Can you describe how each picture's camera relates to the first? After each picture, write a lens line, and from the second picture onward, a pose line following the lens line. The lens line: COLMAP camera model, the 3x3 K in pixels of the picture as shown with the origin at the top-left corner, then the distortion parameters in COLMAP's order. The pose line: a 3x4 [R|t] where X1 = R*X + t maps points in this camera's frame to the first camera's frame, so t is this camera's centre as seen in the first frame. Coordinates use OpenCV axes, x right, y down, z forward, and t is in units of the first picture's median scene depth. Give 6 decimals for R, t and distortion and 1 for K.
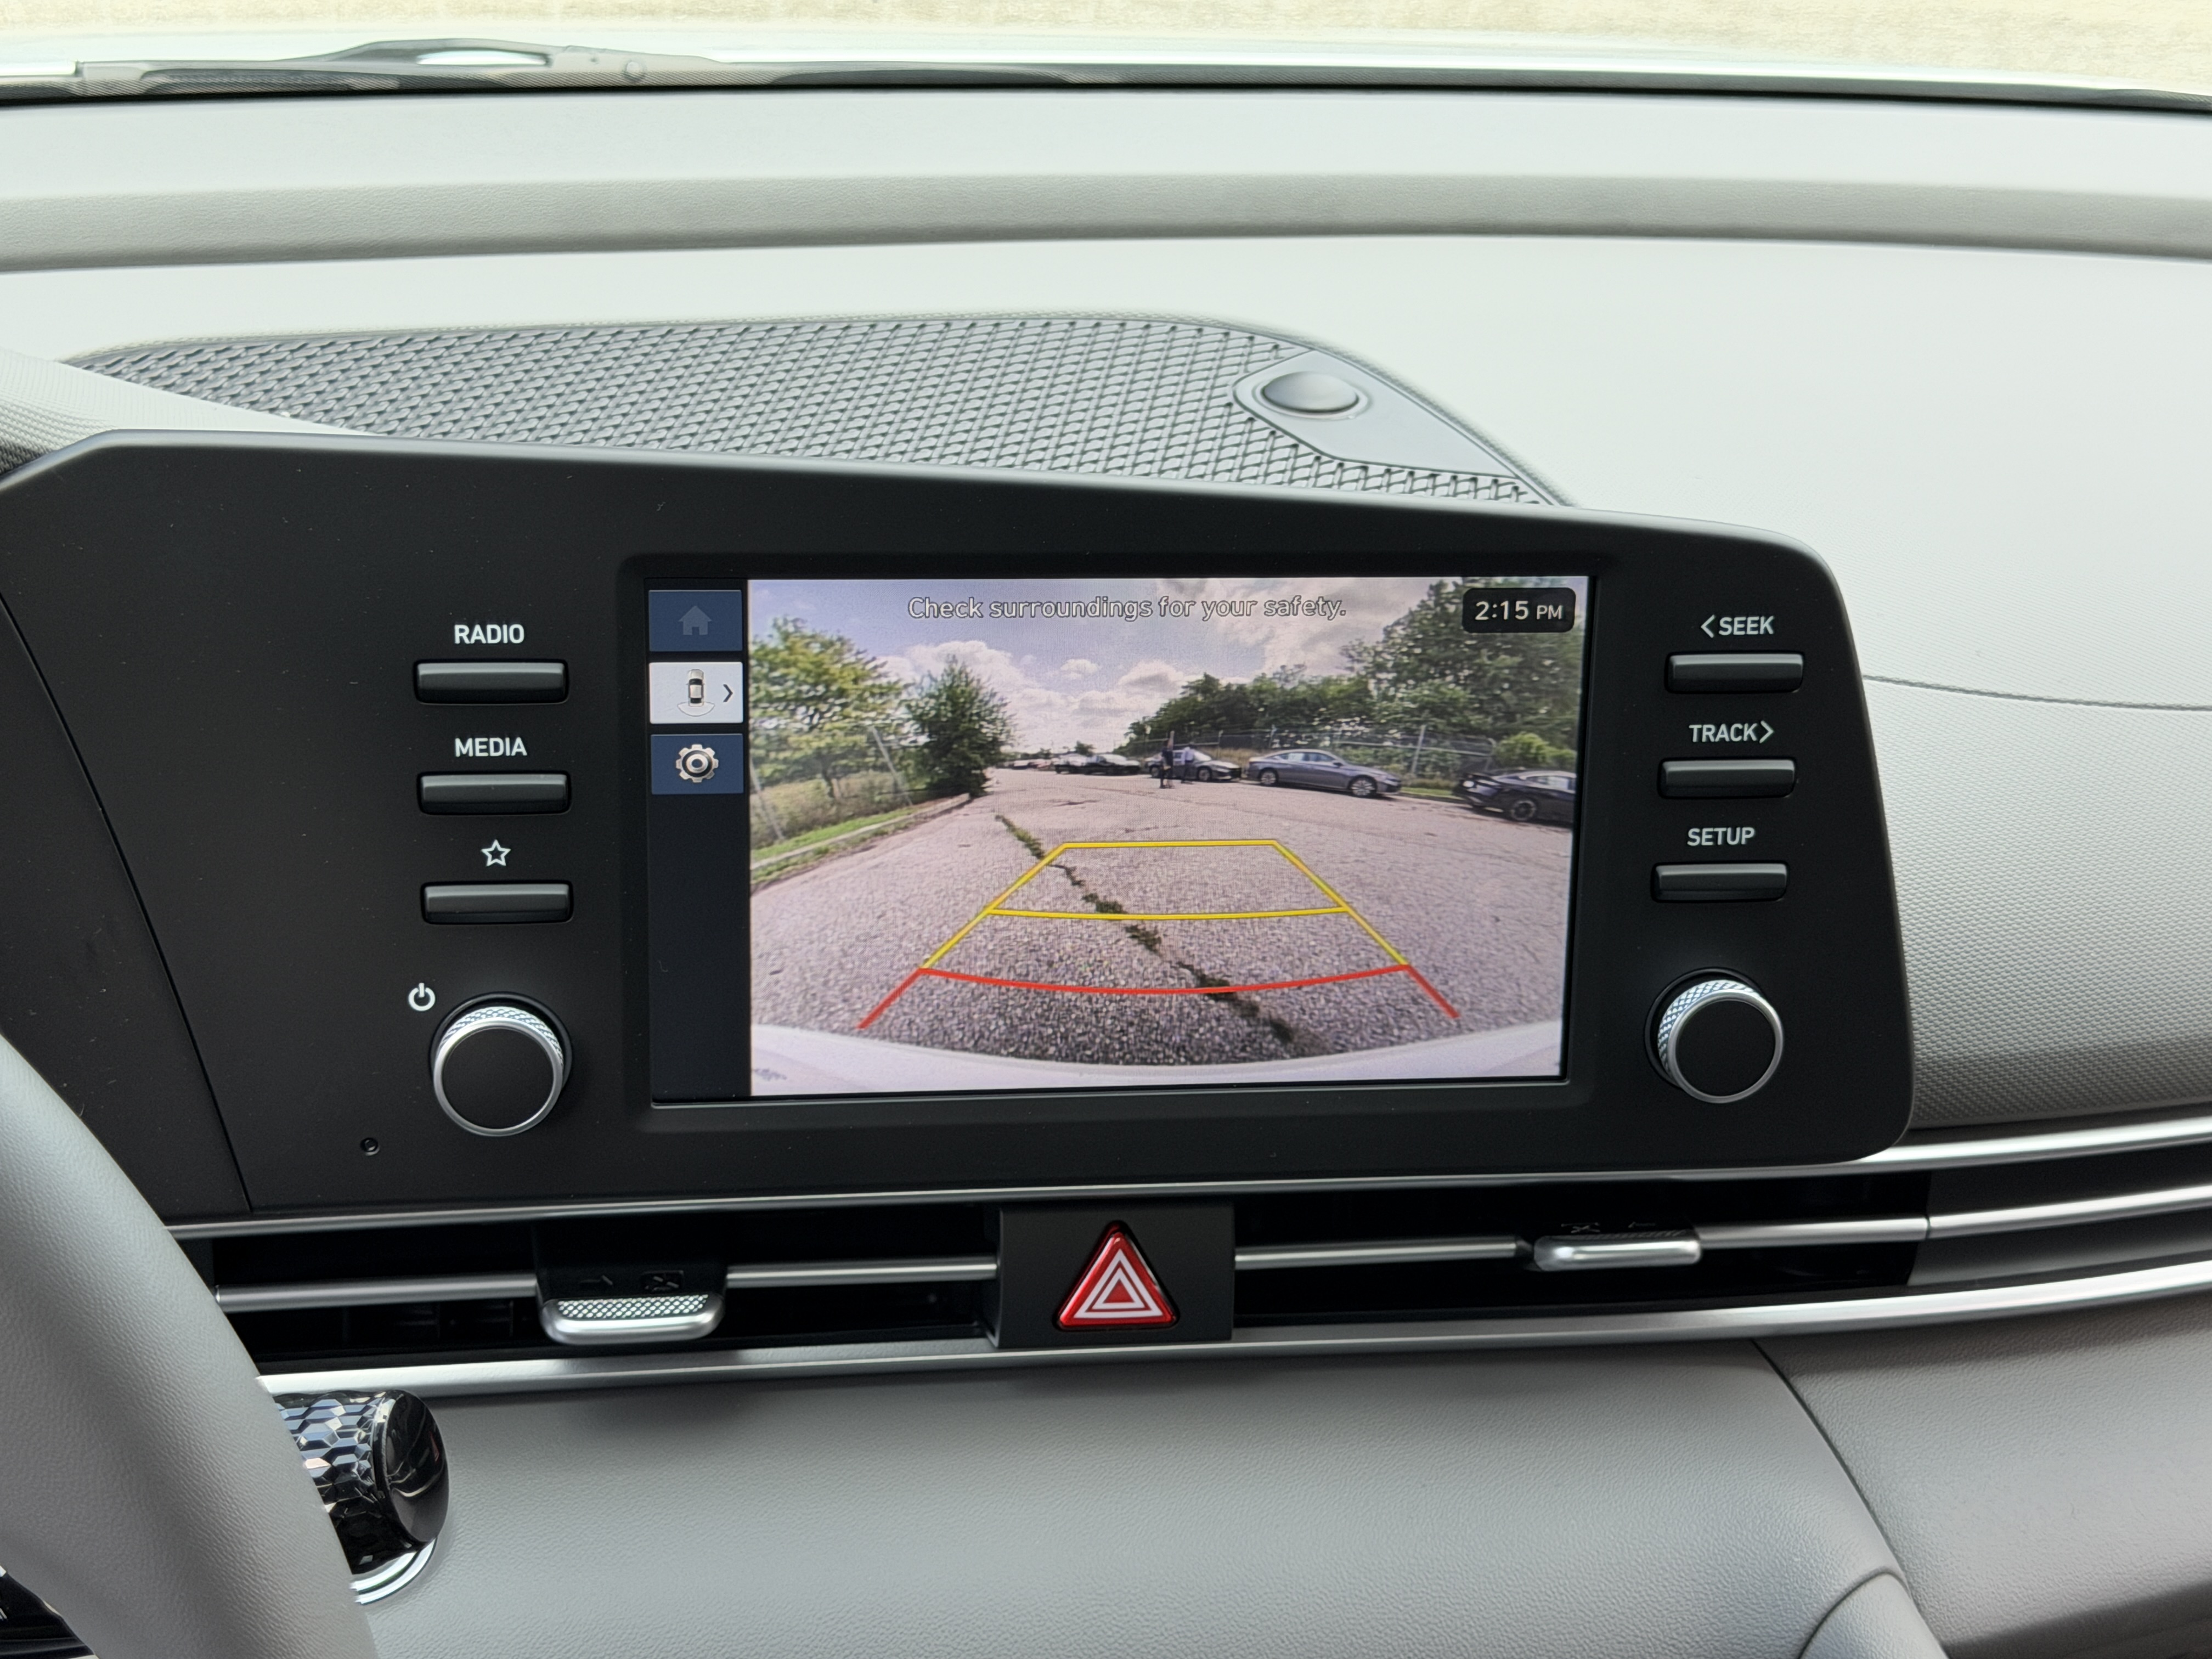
lens RADIAL K [[3470.2, 0, 1142.8], [0, 3470.2, 874.1], [0, 0, 1]] dist [0.146475, 0.000000]
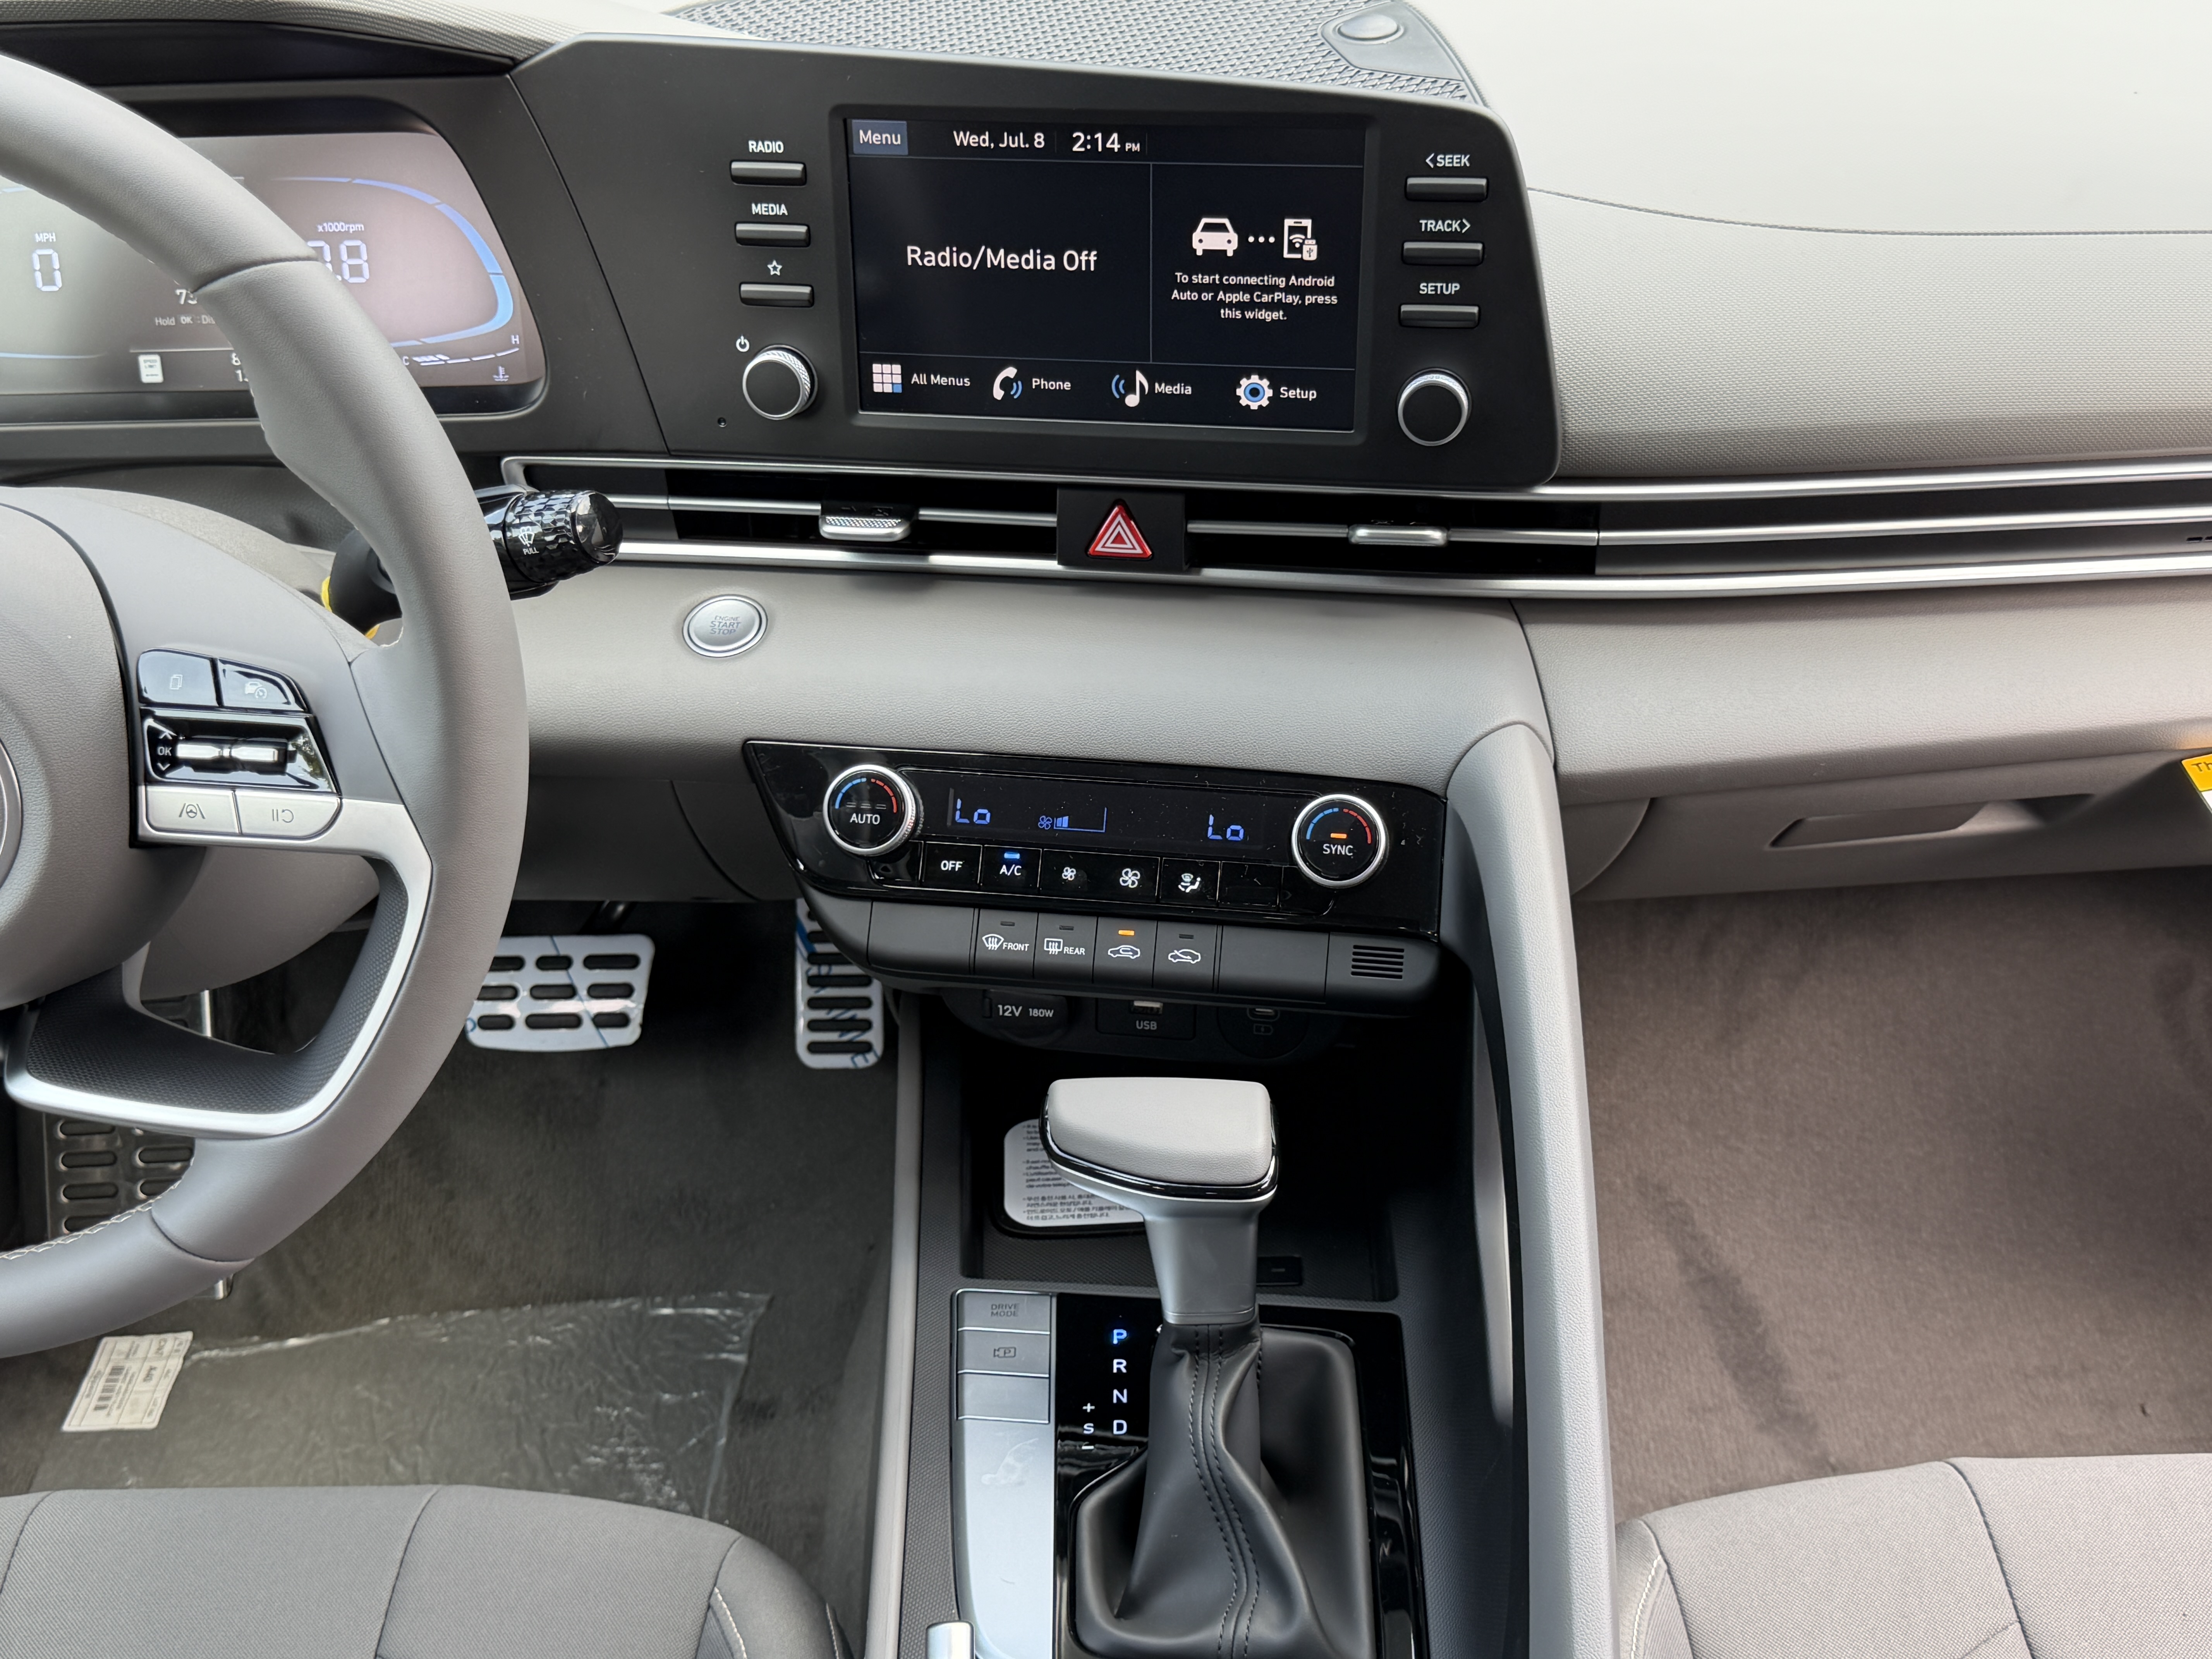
lens RADIAL K [[2467.7, 0, 1083.7], [0, 2467.7, 851.2], [0, 0, 1]] dist [0.104929, 0.000000]
pose [[0.942554, 0.108948, -0.315790, 0.406068], [-0.056071, 0.983508, 0.171953, 0.059727], [0.329316, -0.144368, 0.933118, -0.248147]]
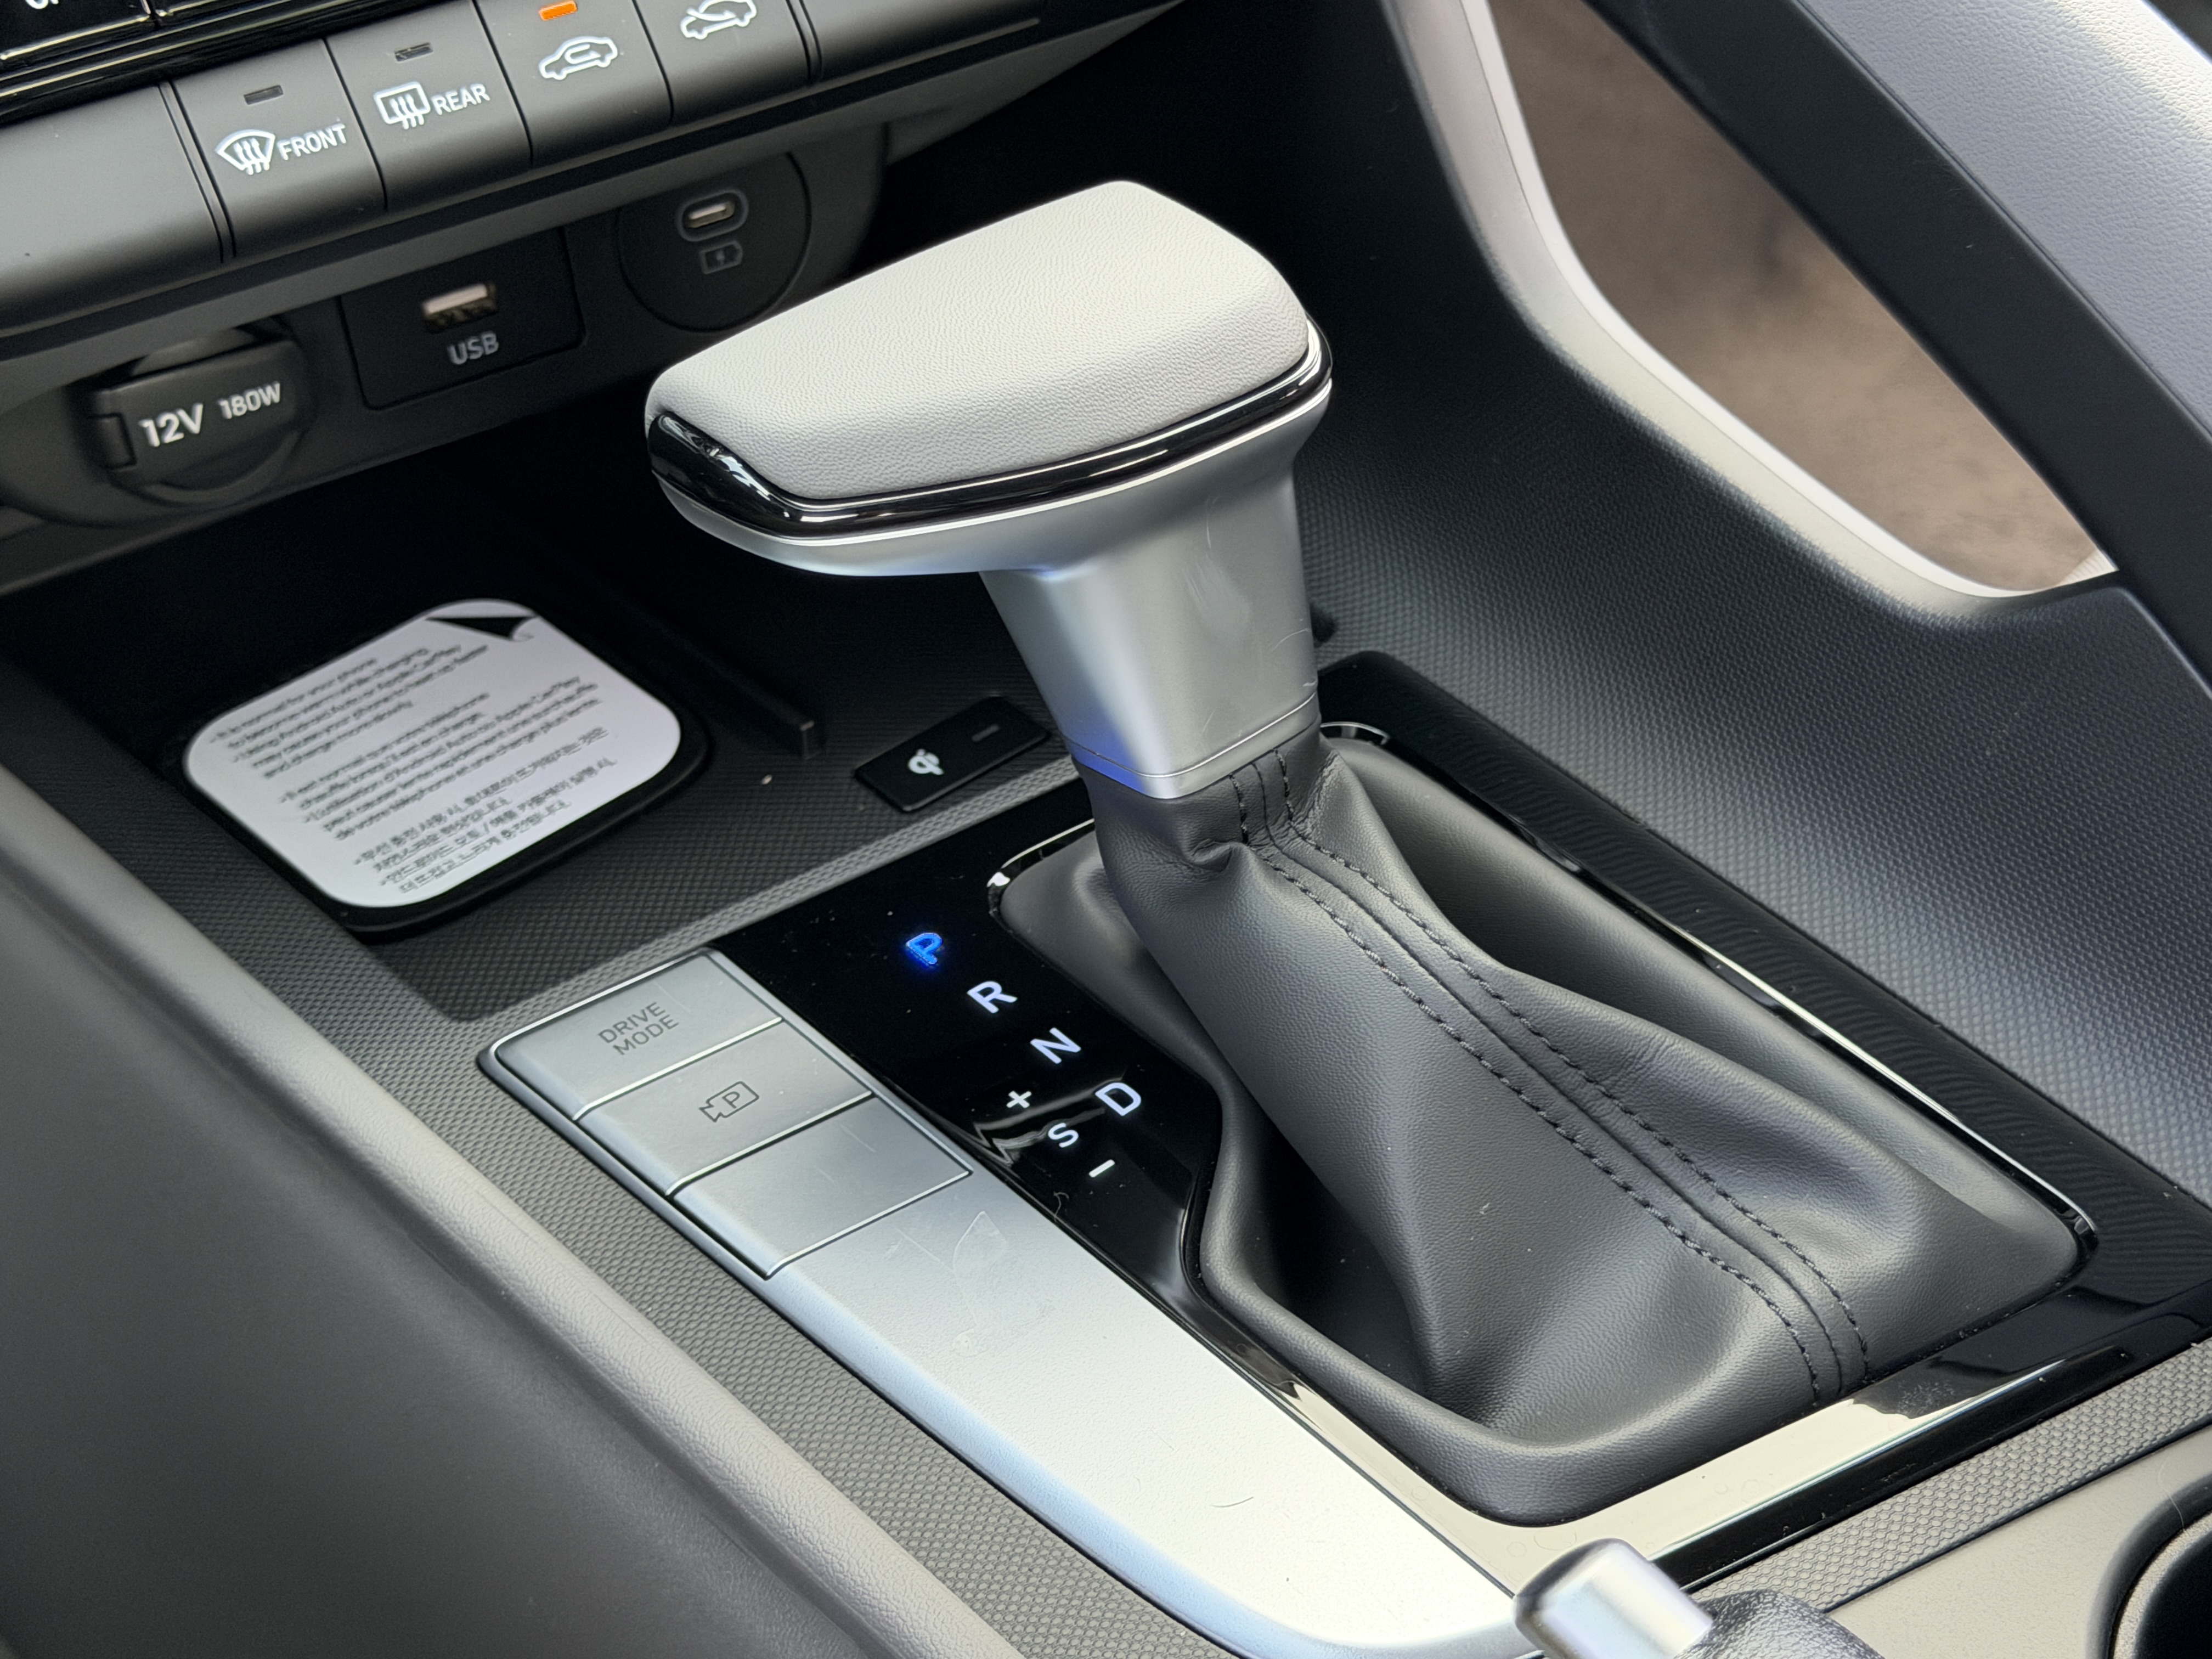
lens RADIAL K [[3586.5, 0, 1110.4], [0, 3586.5, 833.2], [0, 0, 1]] dist [0.139186, 0.000000]
pose [[0.929453, -0.299569, 0.215349, -0.079309], [0.223527, 0.921610, 0.317287, 0.267090], [-0.293517, -0.246767, 0.923555, 0.199053]]
